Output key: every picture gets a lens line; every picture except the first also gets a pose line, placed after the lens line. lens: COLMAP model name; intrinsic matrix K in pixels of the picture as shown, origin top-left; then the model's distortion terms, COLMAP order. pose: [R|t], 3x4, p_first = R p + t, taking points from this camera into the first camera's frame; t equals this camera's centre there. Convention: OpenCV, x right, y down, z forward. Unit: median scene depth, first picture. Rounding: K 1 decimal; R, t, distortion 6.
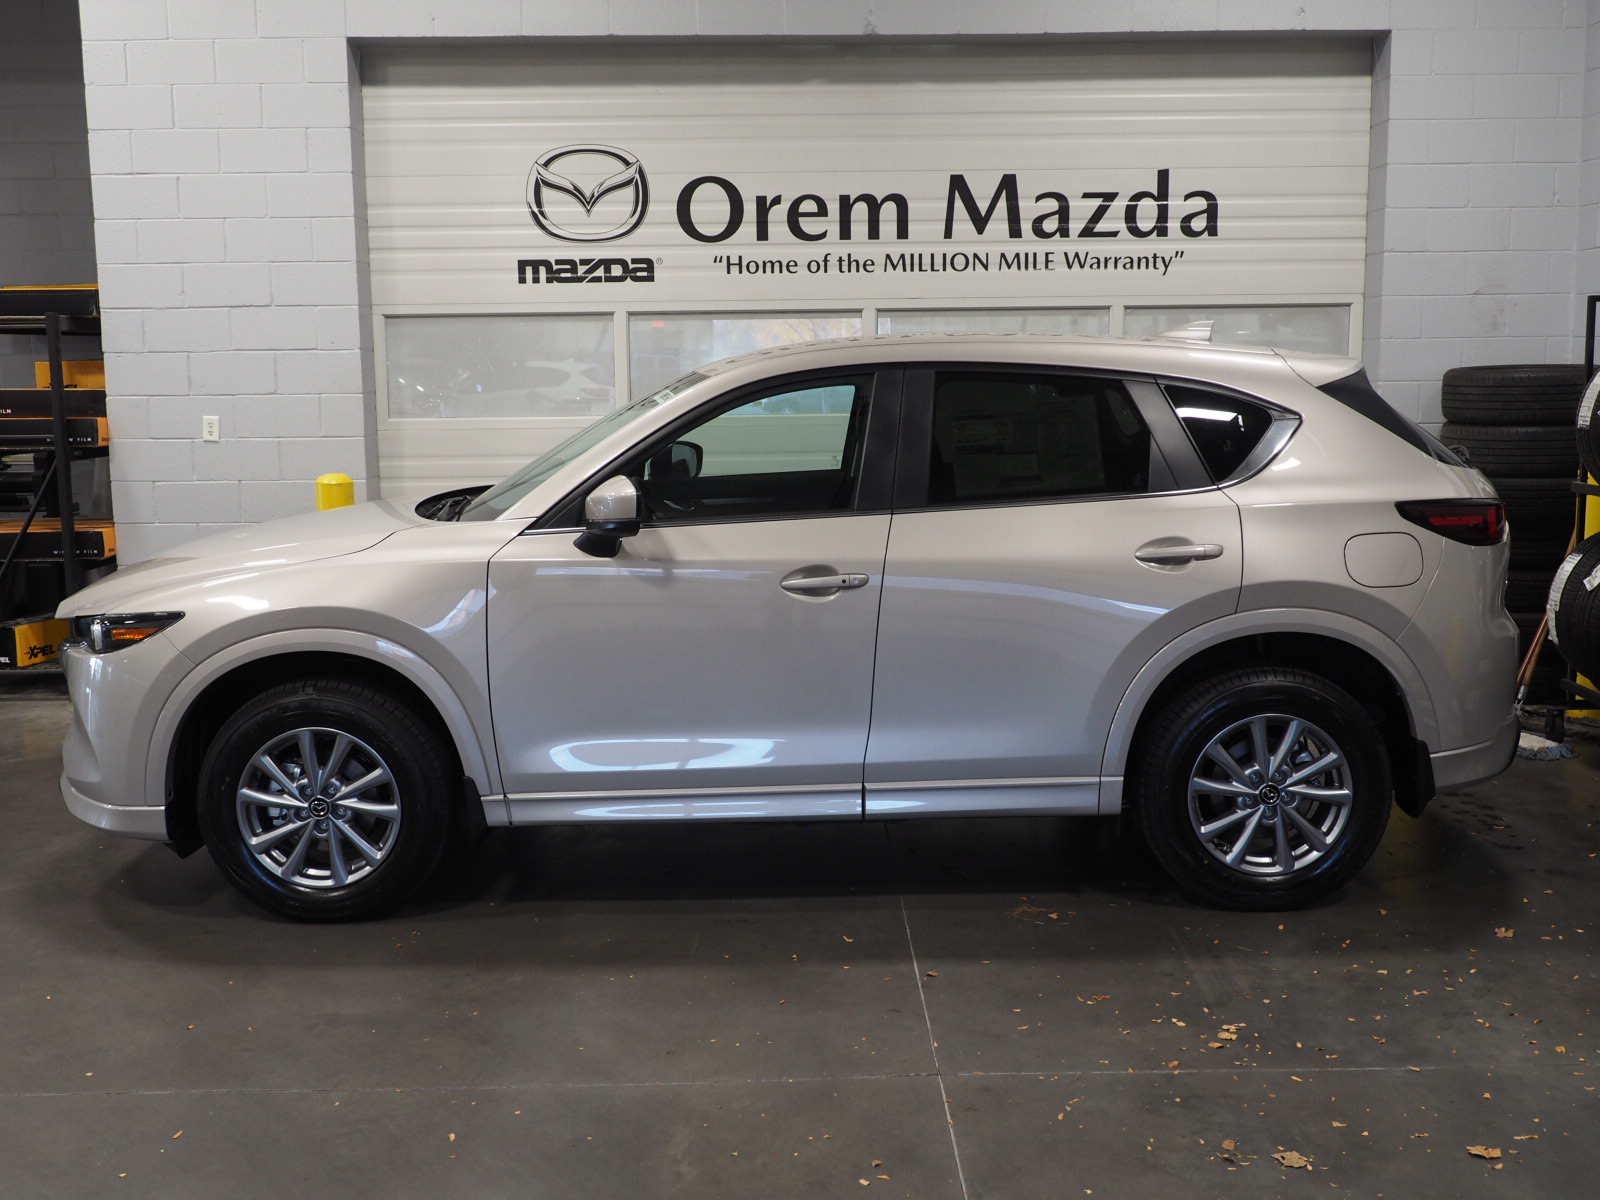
lens RADIAL K [[1766.9, 0, 802.0], [0, 1766.9, 608.4], [0, 0, 1]] dist [-0.003780, 0.000000]
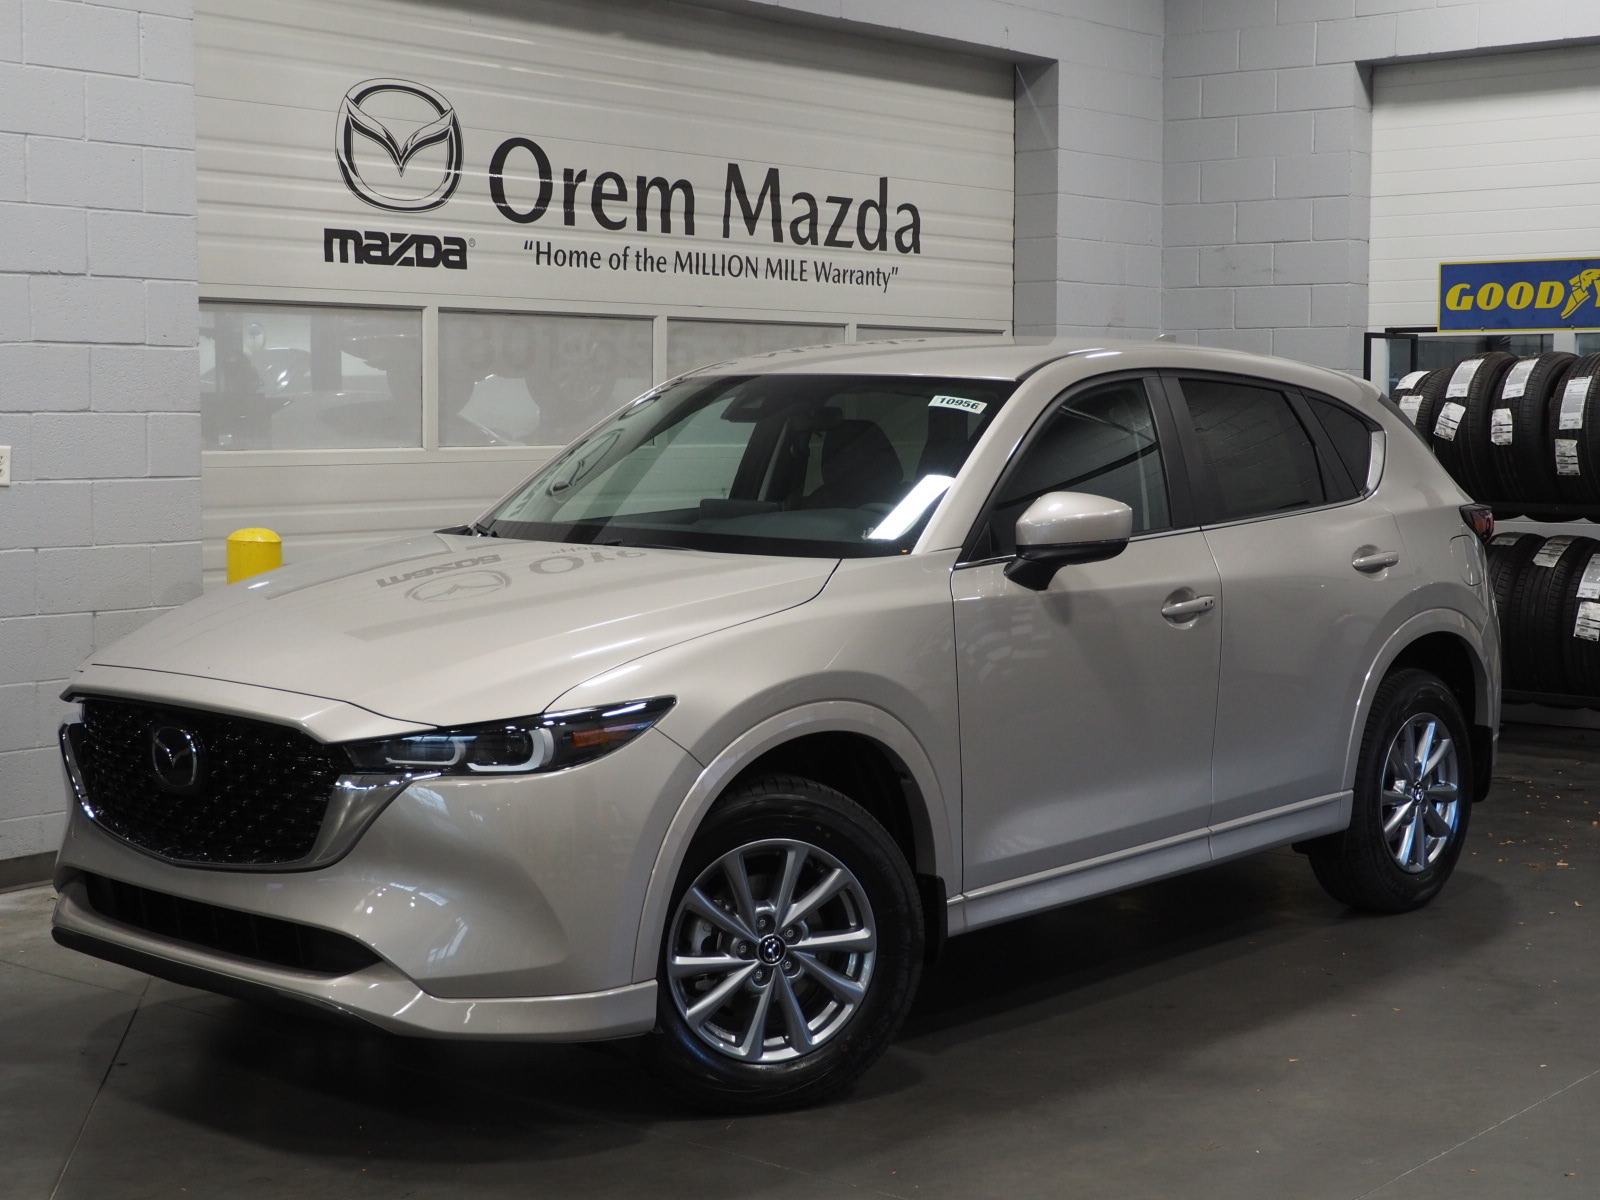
lens RADIAL K [[2327.1, 0, 799.1], [0, 2327.1, 594.6], [0, 0, 1]] dist [-0.014280, 0.000000]
pose [[0.680229, -0.047576, 0.731454, -0.716604], [0.100226, 0.994556, -0.028518, -0.004977], [-0.726115, 0.092710, 0.681294, 0.236354]]
